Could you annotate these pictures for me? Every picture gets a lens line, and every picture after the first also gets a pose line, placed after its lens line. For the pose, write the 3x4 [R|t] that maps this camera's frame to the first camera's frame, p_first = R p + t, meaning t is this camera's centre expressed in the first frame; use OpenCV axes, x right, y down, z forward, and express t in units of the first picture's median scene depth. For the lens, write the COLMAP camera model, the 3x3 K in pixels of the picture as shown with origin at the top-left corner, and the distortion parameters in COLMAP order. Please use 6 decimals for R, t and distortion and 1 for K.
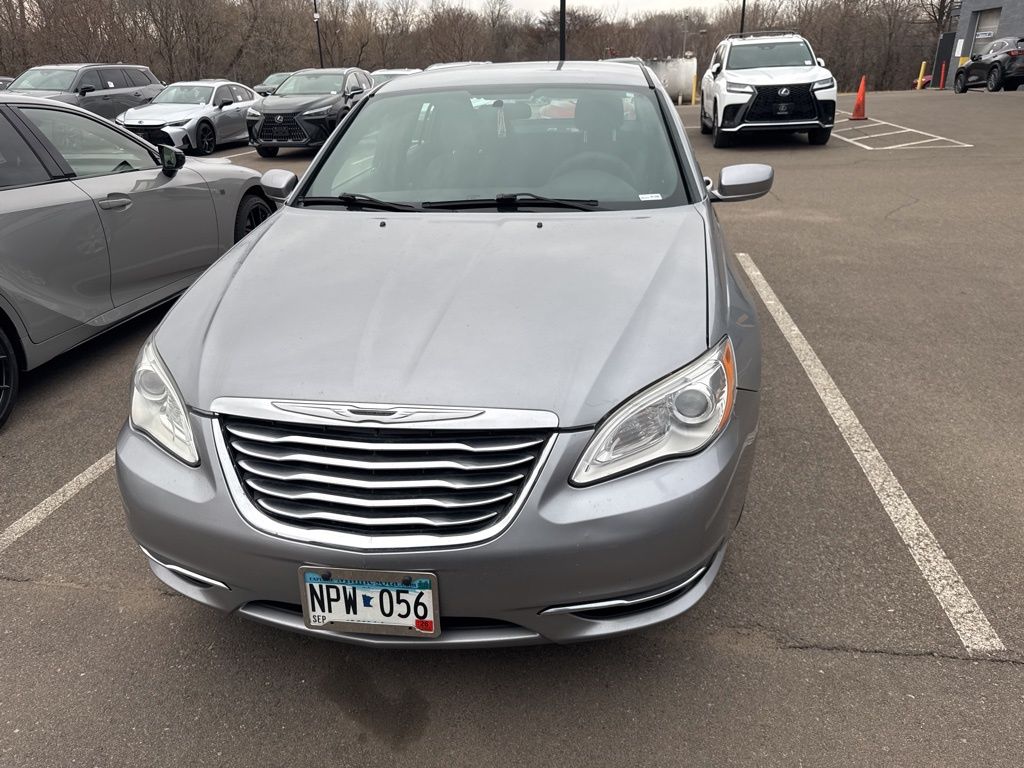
lens RADIAL K [[737.0, 0, 507.0], [0, 737.0, 382.5], [0, 0, 1]] dist [0.005841, -0.003229]
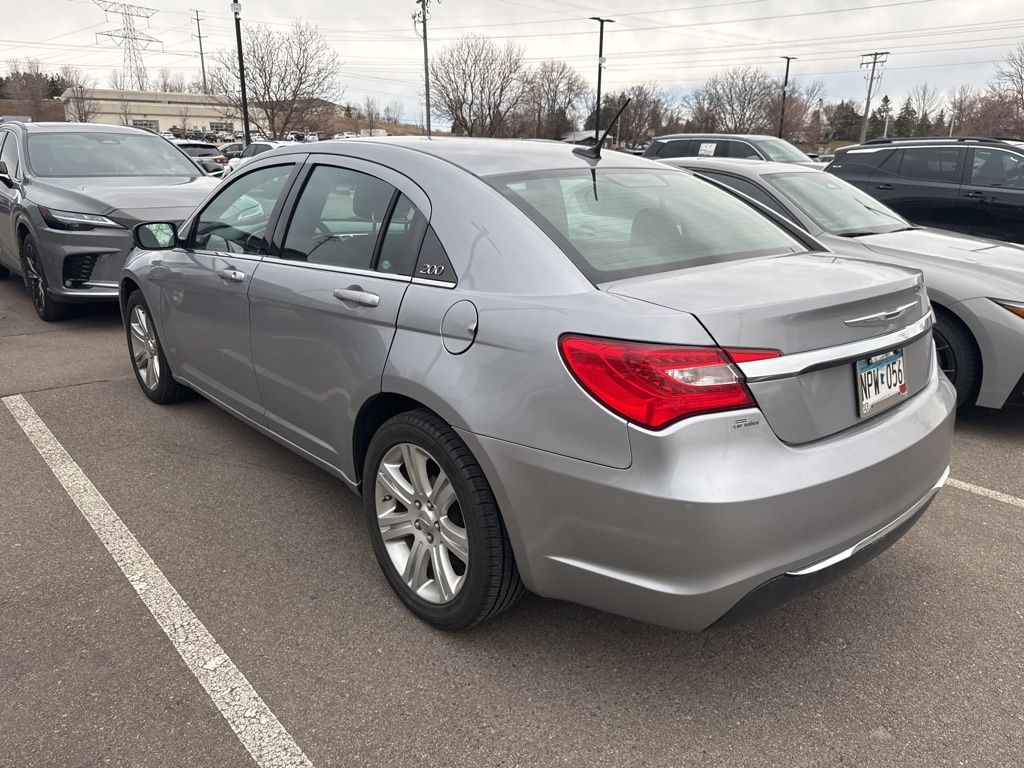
lens RADIAL K [[727.3, 0, 515.4], [0, 727.3, 386.5], [0, 0, 1]] dist [0.015211, -0.015630]
pose [[-0.630451, 0.245203, -0.736482, 1.081296], [-0.300954, 0.797367, 0.523099, -1.068189], [0.715512, 0.551436, -0.428906, 2.525832]]
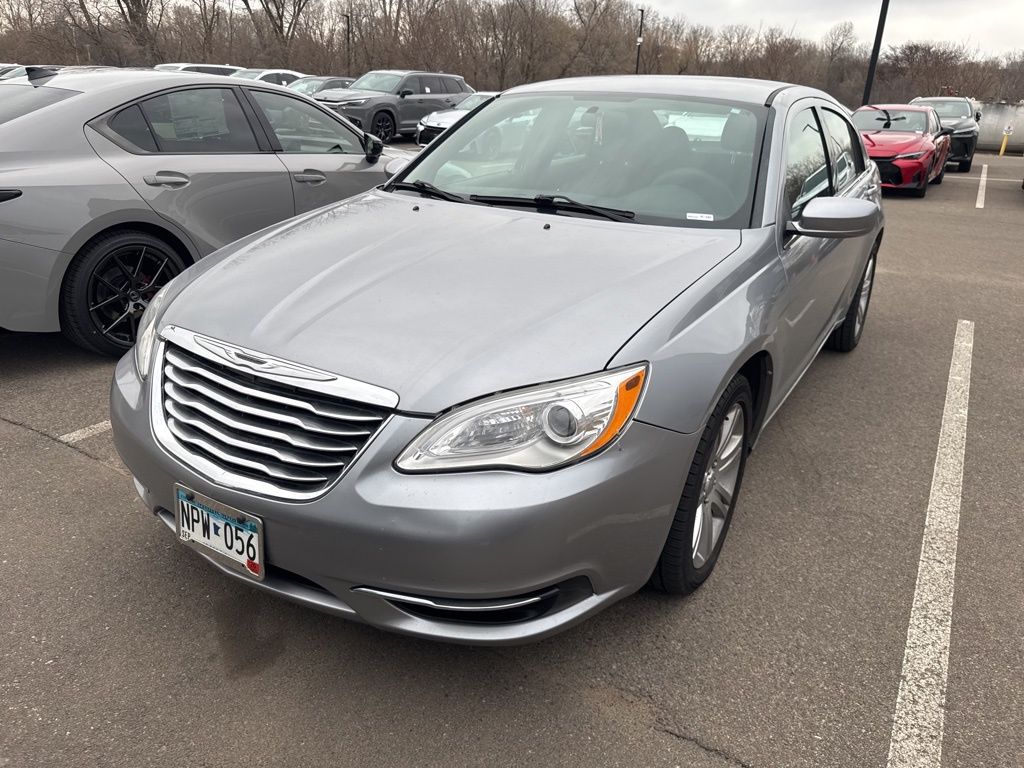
lens RADIAL K [[735.5, 0, 500.1], [0, 735.5, 378.5], [0, 0, 1]] dist [0.003242, -0.006235]
pose [[0.915621, 0.198675, -0.349524, 0.360603], [-0.209761, 0.977733, 0.006263, -0.009961], [0.342985, 0.067582, 0.936907, 0.079742]]
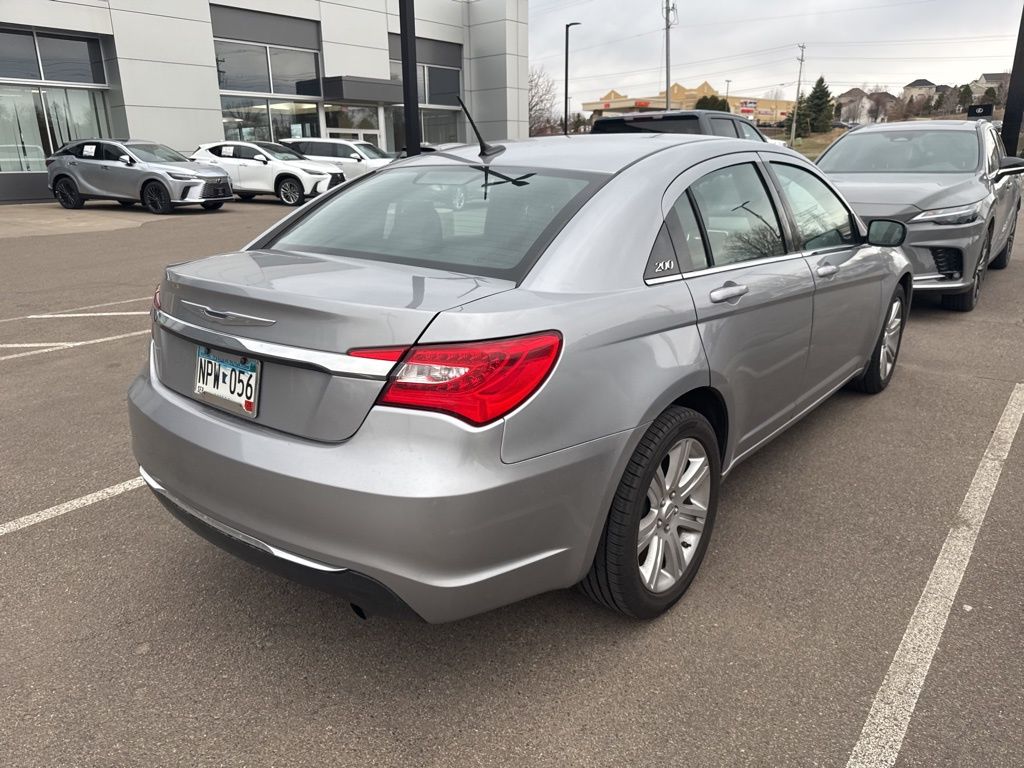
lens RADIAL K [[728.8, 0, 514.9], [0, 728.8, 390.7], [0, 0, 1]] dist [0.008769, -0.008946]
pose [[-0.867791, -0.115958, 0.483210, -0.520054], [0.226299, 0.773494, 0.592027, -1.173459], [-0.442410, 0.623106, -0.644990, 2.868635]]
